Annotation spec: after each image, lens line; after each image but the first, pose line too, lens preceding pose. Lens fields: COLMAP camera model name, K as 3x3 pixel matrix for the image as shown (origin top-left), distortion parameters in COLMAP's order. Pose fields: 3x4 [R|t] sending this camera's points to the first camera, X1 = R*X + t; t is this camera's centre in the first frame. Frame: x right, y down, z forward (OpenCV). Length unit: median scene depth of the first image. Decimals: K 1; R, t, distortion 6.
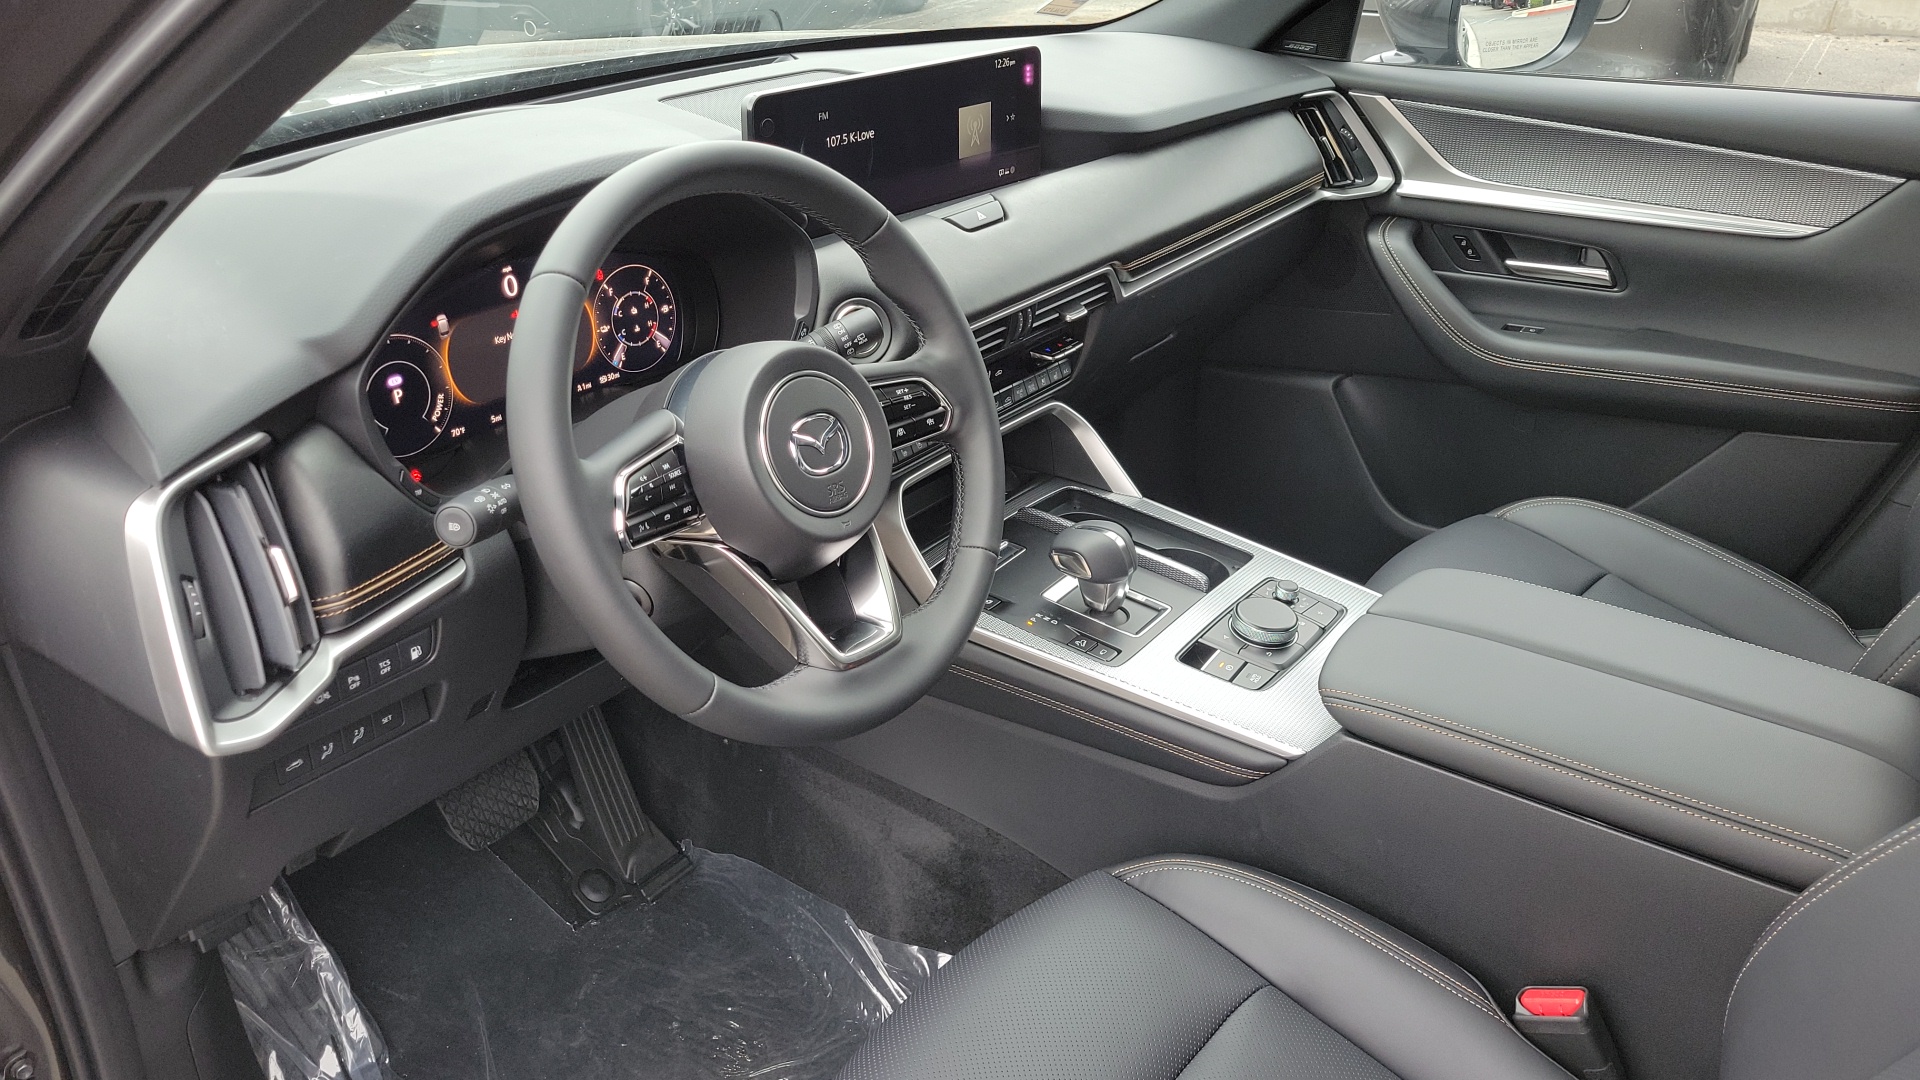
lens RADIAL K [[1438.5, 0, 964.3], [0, 1438.5, 509.4], [0, 0, 1]] dist [0.039248, -0.010376]
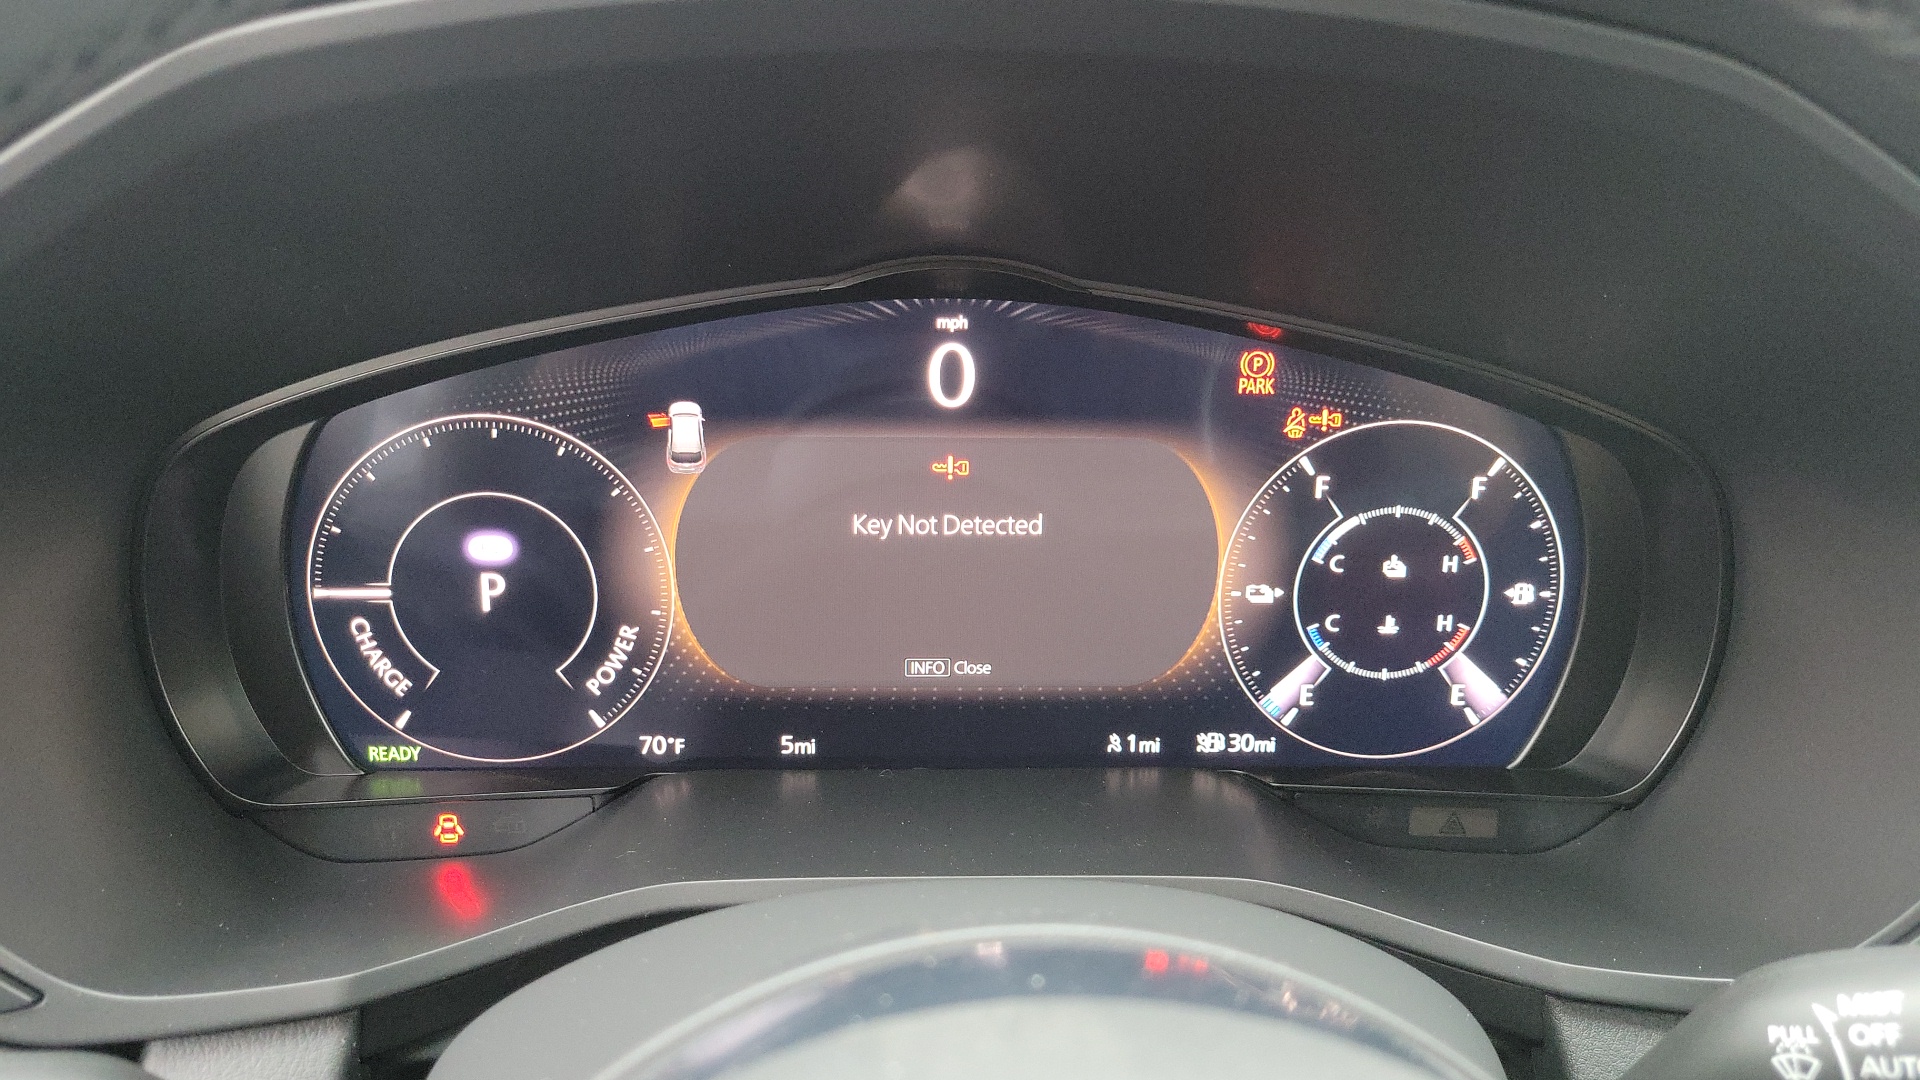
lens RADIAL K [[1438.5, 0, 957.5], [0, 1438.5, 534.6], [0, 0, 1]] dist [0.039248, -0.010376]
pose [[0.633107, 0.280618, -0.721408, -0.063579], [-0.353833, 0.933822, 0.052720, -0.114761], [0.688460, 0.221880, 0.690501, 0.652406]]
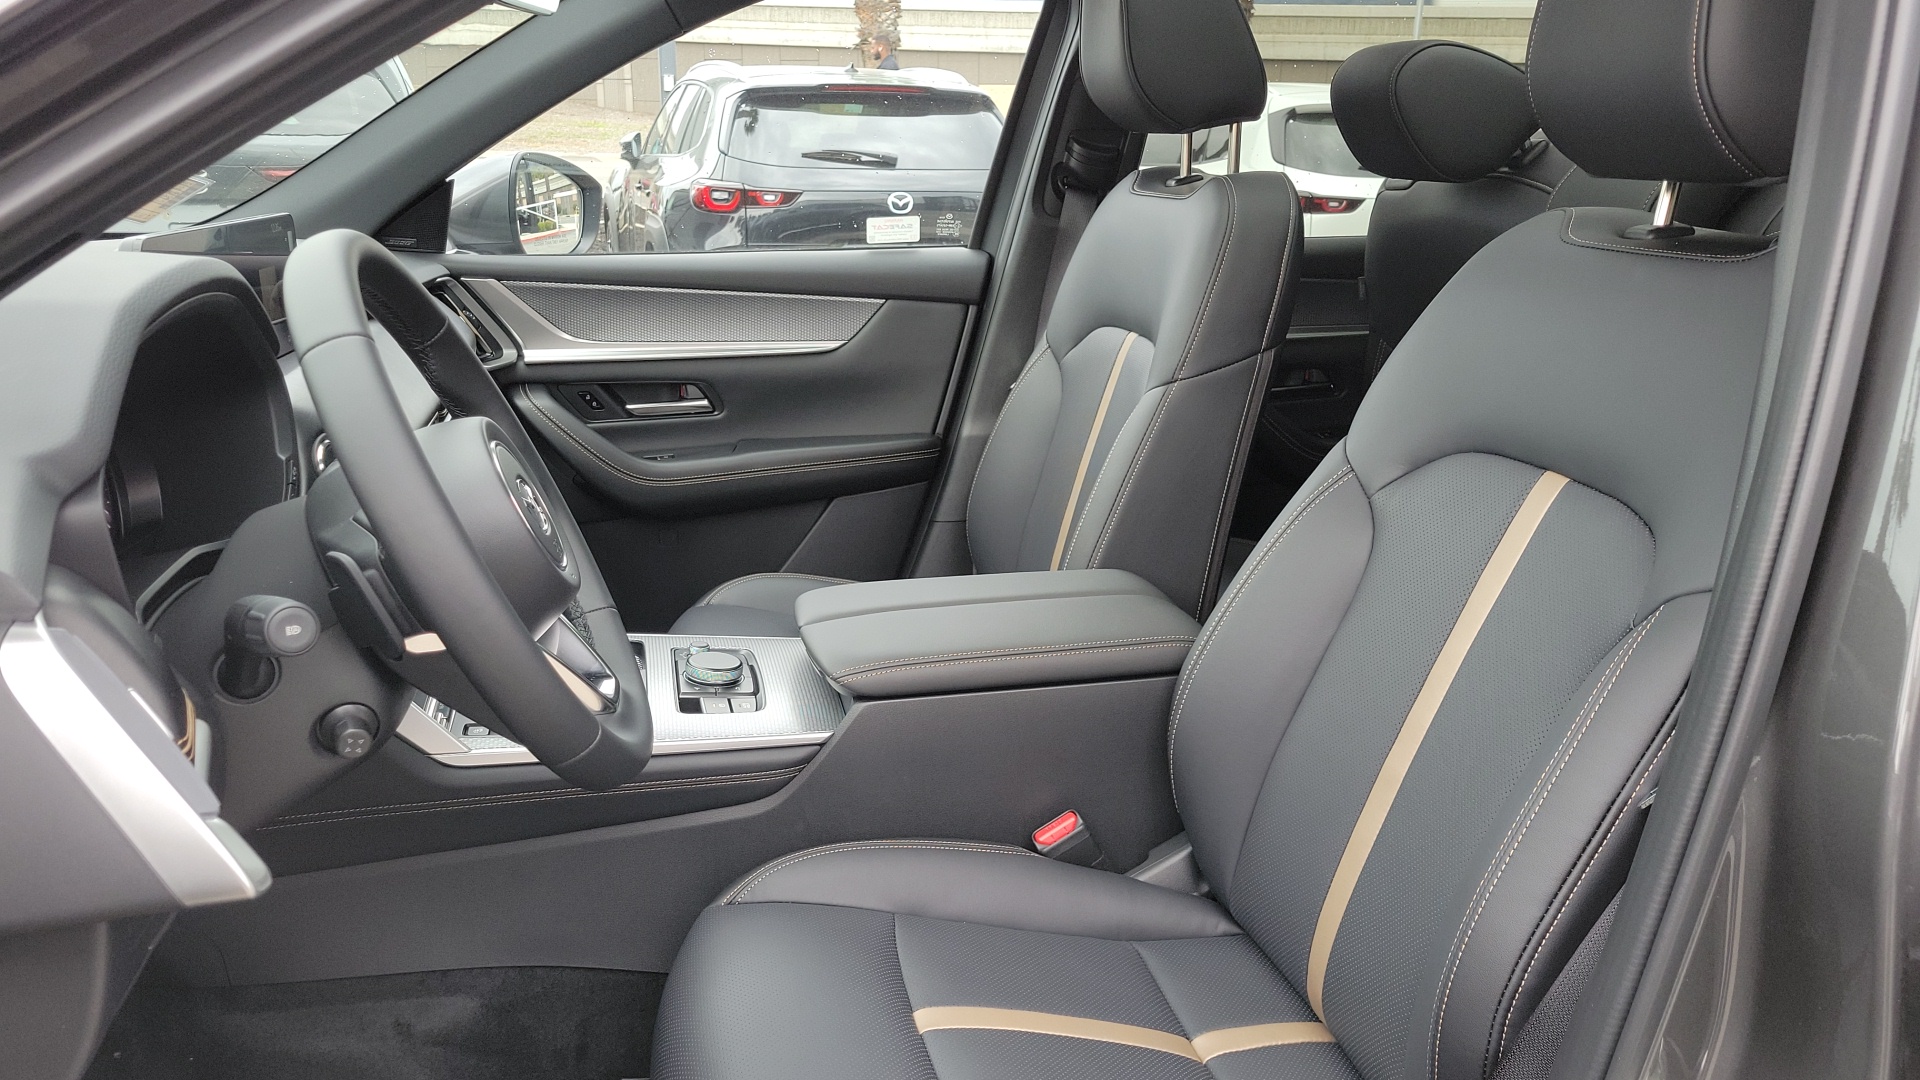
lens RADIAL K [[1438.5, 0, 953.8], [0, 1438.5, 544.9], [0, 0, 1]] dist [0.039248, -0.010376]
pose [[0.643551, -0.195059, 0.740131, -0.486588], [0.320211, 0.946906, -0.028873, 0.077293], [-0.695203, 0.255580, 0.671842, 0.075896]]
